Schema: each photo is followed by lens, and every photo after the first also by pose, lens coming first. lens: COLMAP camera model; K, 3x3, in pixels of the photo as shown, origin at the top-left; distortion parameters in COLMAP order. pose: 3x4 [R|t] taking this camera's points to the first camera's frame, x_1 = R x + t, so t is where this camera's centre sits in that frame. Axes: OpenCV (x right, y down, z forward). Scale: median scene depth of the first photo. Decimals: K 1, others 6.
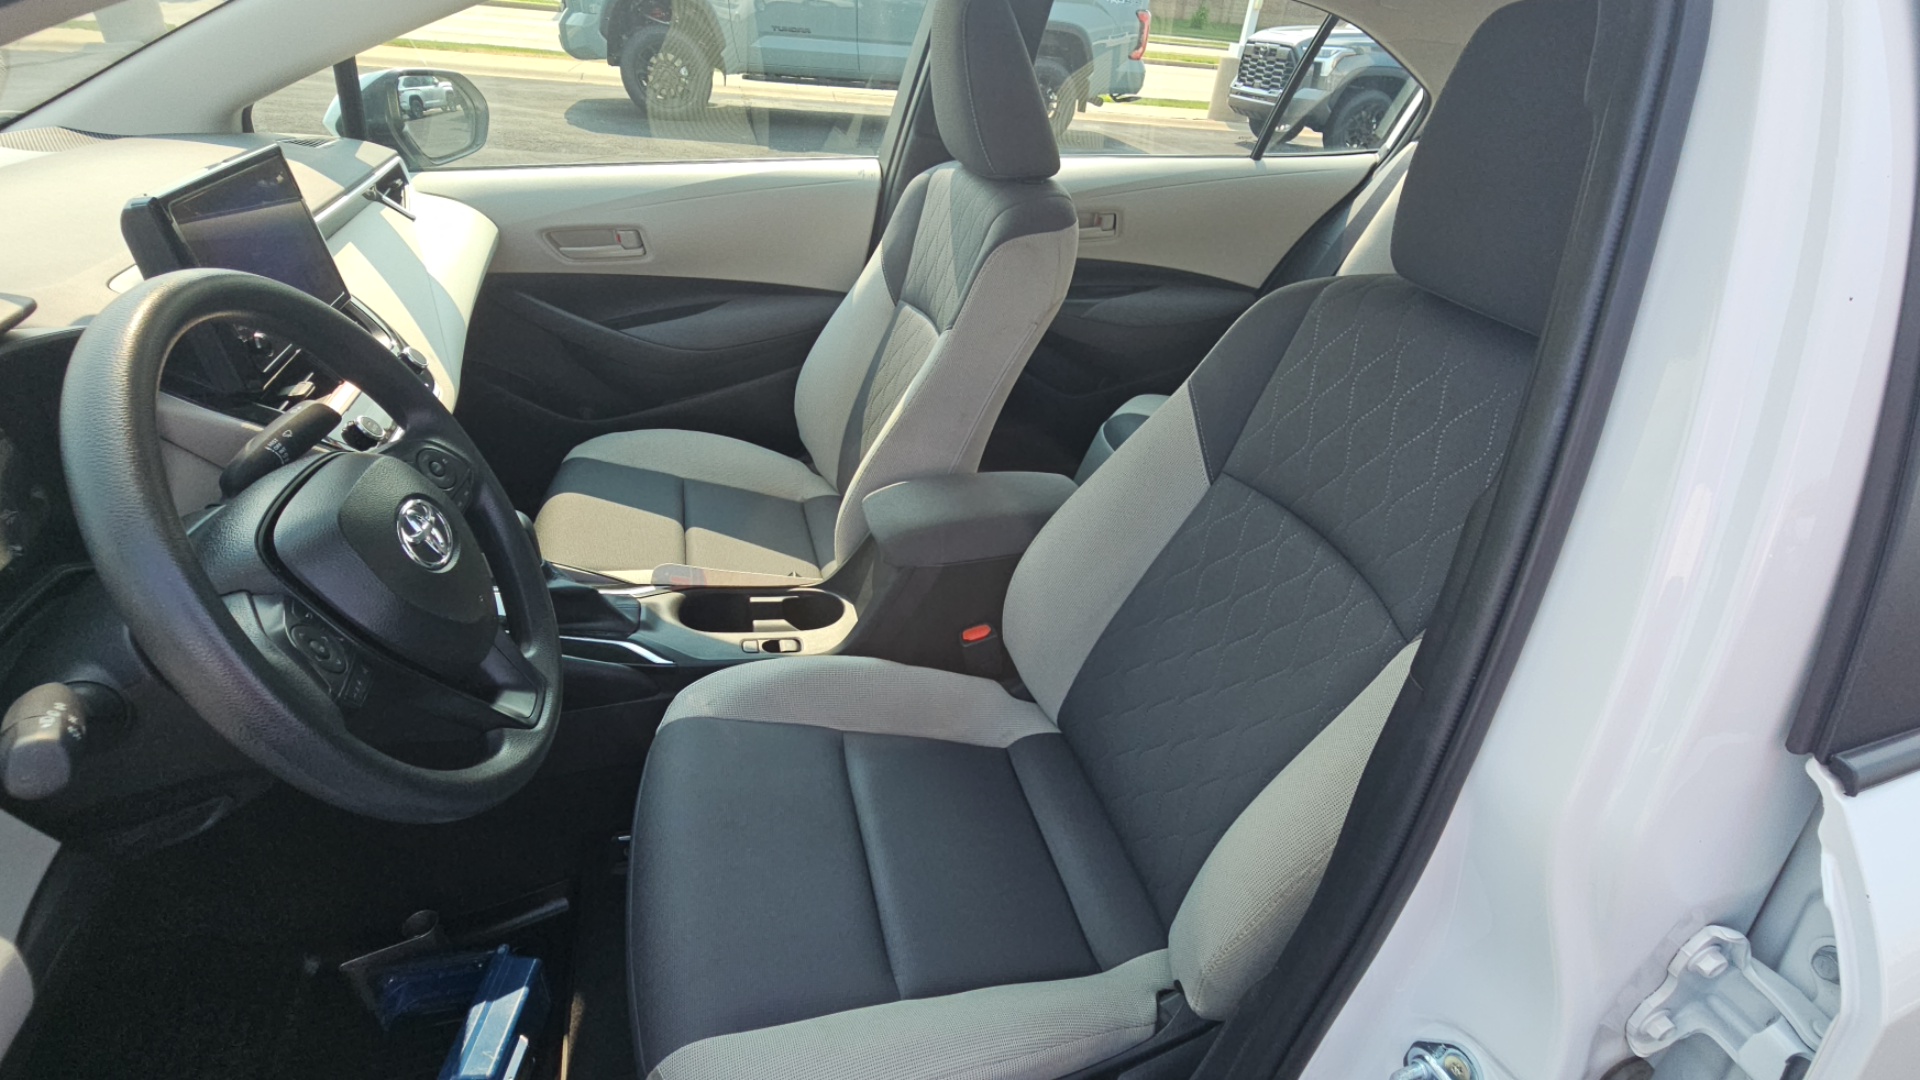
lens RADIAL K [[860.5, 0, 975.6], [0, 860.5, 539.5], [0, 0, 1]] dist [0.008311, -0.007337]
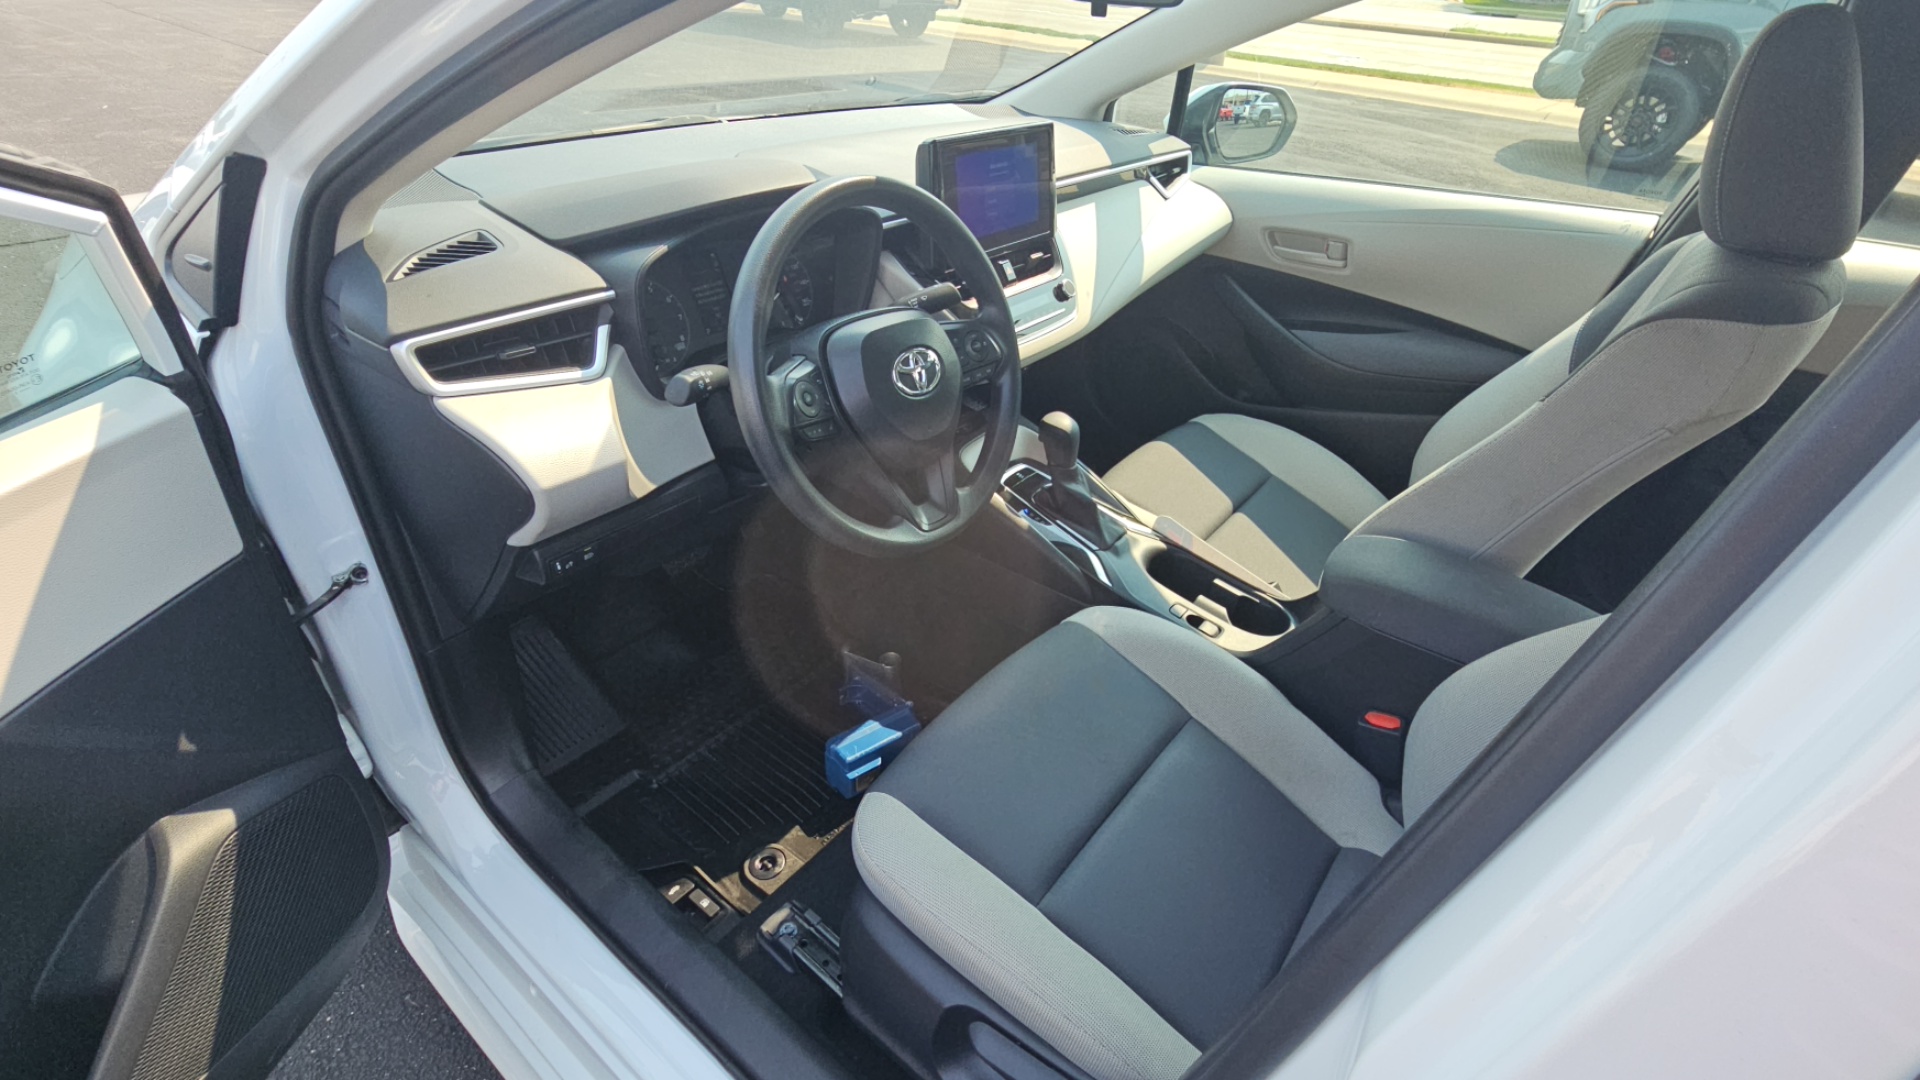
lens RADIAL K [[860.5, 0, 977.8], [0, 860.5, 536.5], [0, 0, 1]] dist [0.008311, -0.007337]
pose [[0.585337, 0.410760, -0.699040, 0.207627], [-0.435130, 0.886638, 0.156640, -0.011966], [0.684136, 0.212486, 0.697716, 0.037652]]
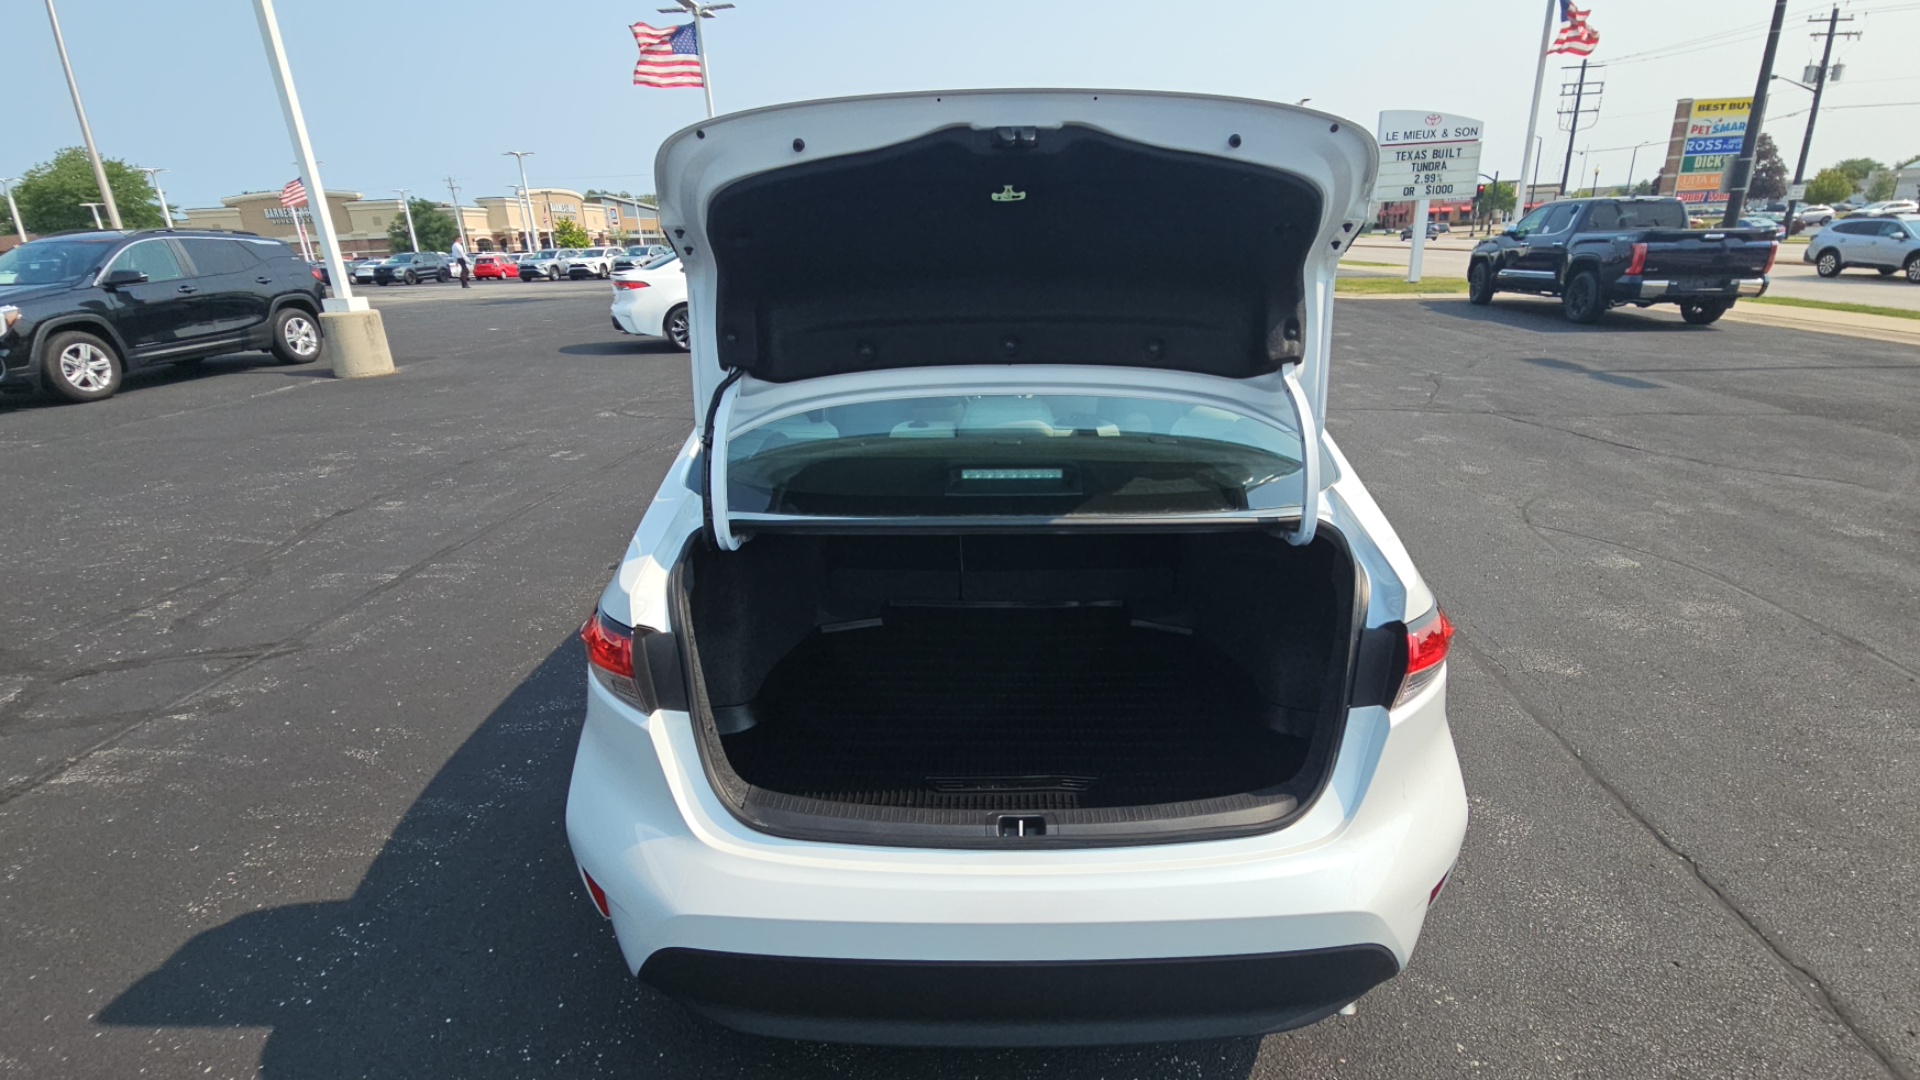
lens RADIAL K [[860.5, 0, 973.0], [0, 860.5, 548.1], [0, 0, 1]] dist [0.008311, -0.007337]
pose [[-0.294260, 0.250760, -0.922242, 2.024566], [-0.511874, 0.773543, 0.373652, -0.645356], [0.807091, 0.582023, -0.099265, 0.980763]]
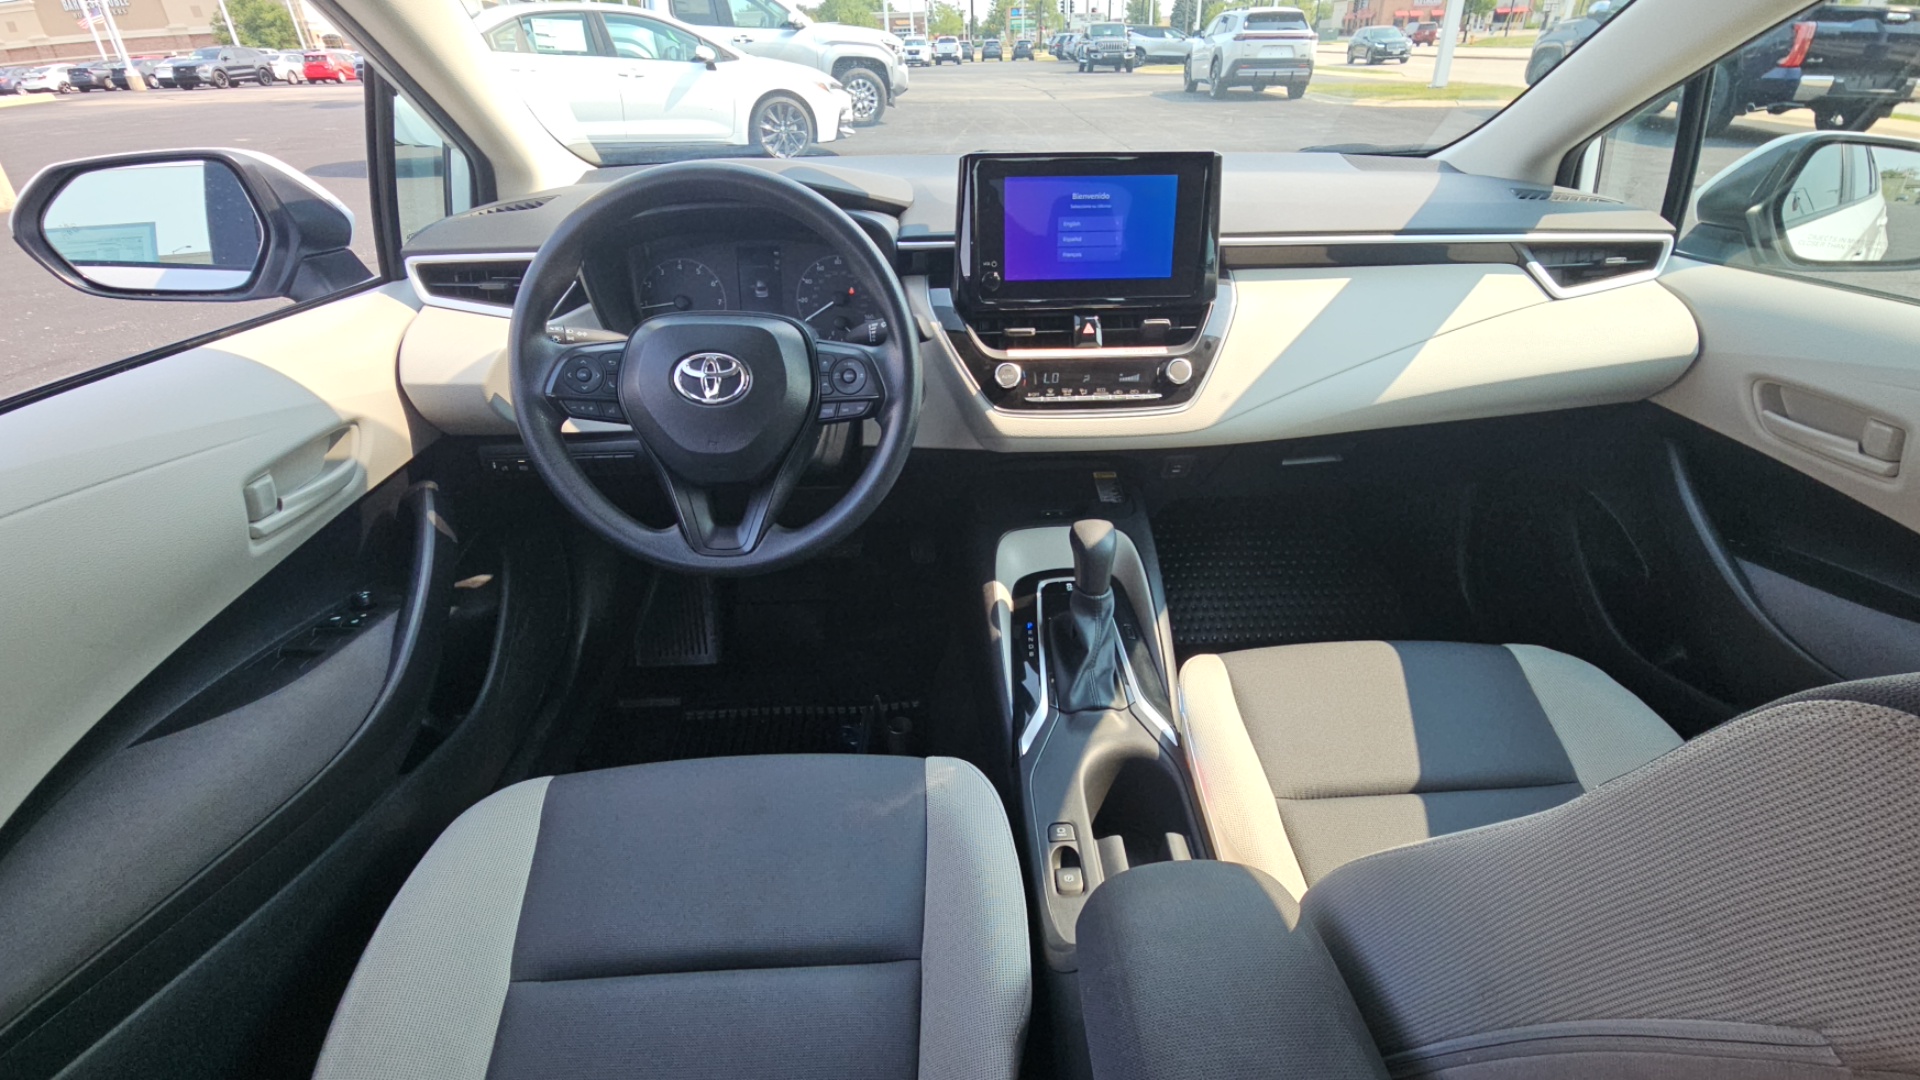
lens RADIAL K [[860.5, 0, 981.4], [0, 860.5, 545.9], [0, 0, 1]] dist [0.008311, -0.007337]
pose [[-0.218133, 0.420824, -0.880526, 0.201495], [-0.526892, 0.708674, 0.469219, -0.242677], [0.821464, 0.566294, 0.067143, 0.511111]]
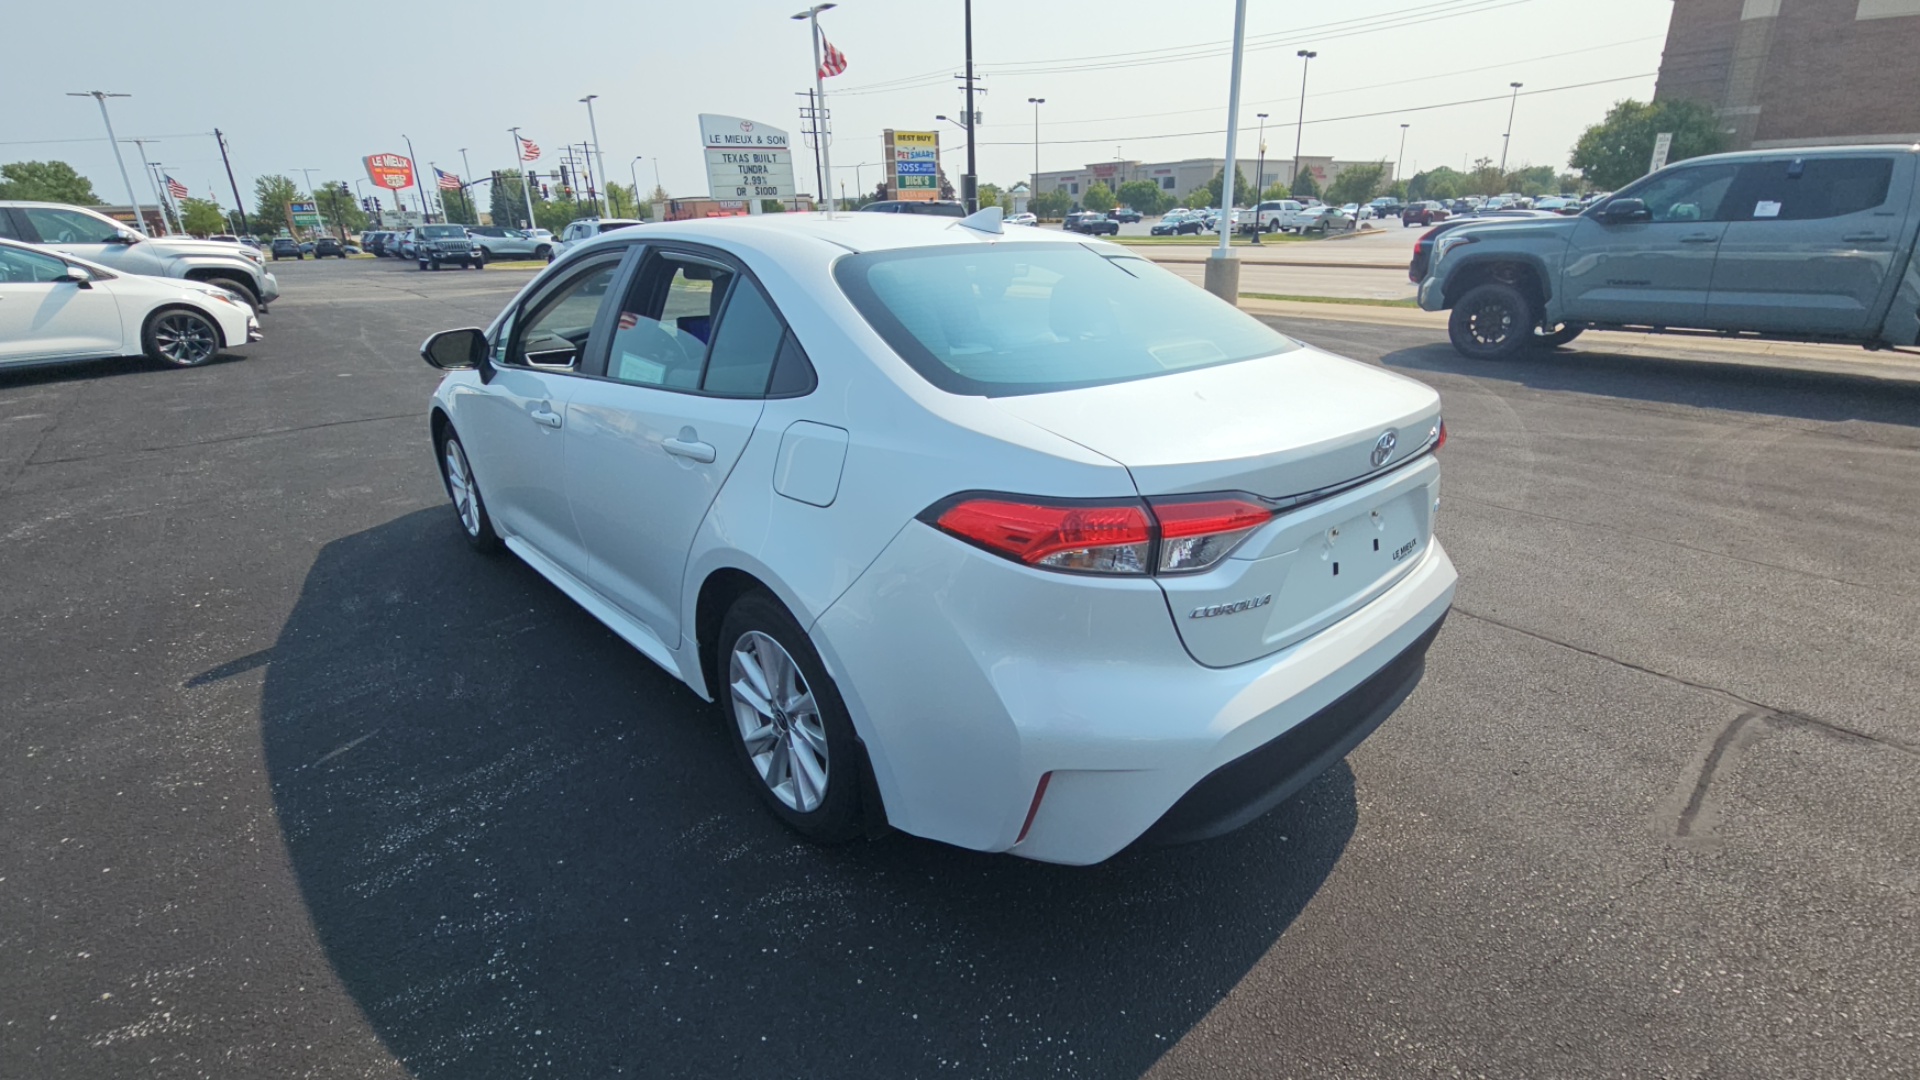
lens RADIAL K [[860.5, 0, 980.4], [0, 860.5, 548.6], [0, 0, 1]] dist [0.008311, -0.007337]
pose [[0.437925, 0.229230, -0.869296, 2.065787], [-0.436218, 0.899671, 0.017487, 0.004765], [0.786089, 0.371545, 0.493983, 0.126777]]
